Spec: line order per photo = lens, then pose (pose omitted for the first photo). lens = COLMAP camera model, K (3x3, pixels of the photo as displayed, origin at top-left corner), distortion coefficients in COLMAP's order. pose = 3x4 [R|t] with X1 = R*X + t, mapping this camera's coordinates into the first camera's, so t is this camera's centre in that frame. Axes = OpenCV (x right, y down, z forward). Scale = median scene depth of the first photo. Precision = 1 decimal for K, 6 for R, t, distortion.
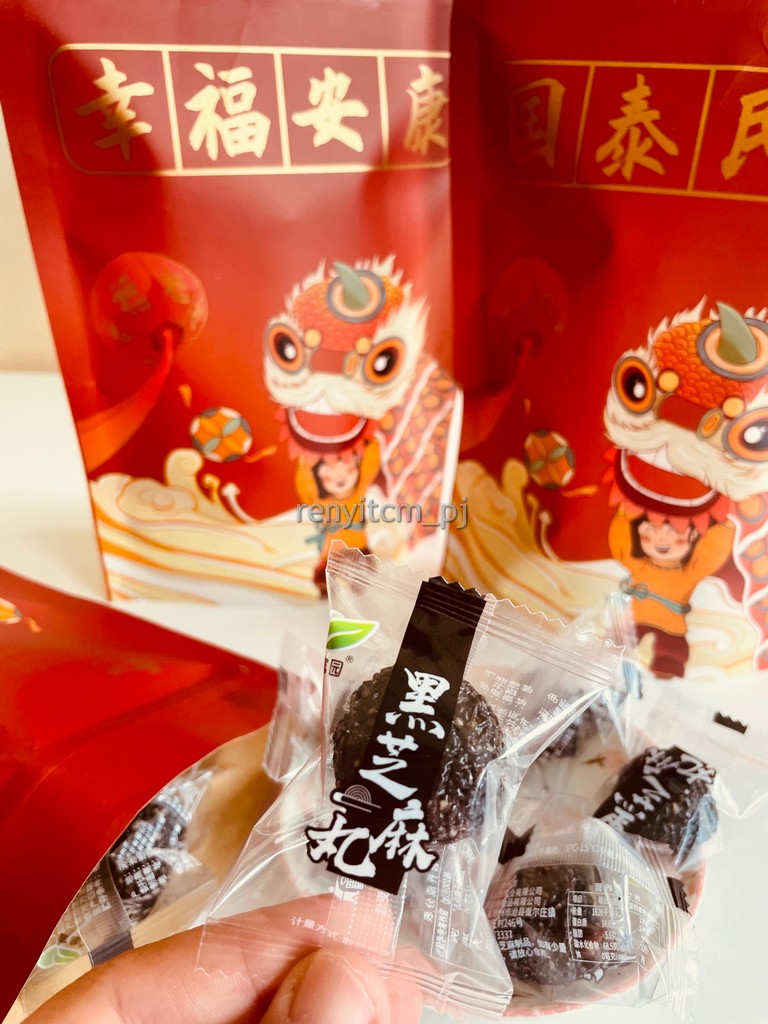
lens RADIAL K [[798.9, 0, 385.0], [0, 798.9, 516.8], [0, 0, 1]] dist [0.040899, -0.105413]
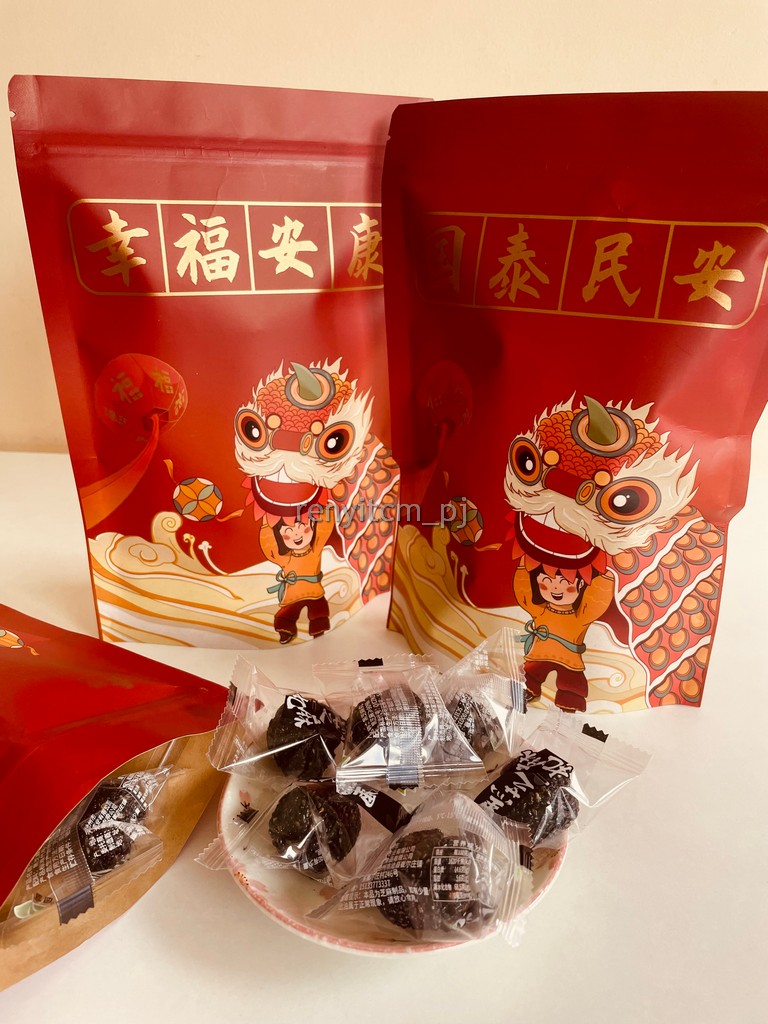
lens RADIAL K [[798.9, 0, 390.5], [0, 798.9, 513.4], [0, 0, 1]] dist [0.040899, -0.105413]
pose [[0.999802, 0.010533, -0.016860, 0.119924], [-0.012396, 0.993345, -0.114507, 0.059876], [0.015542, 0.114693, 0.993279, -0.219802]]
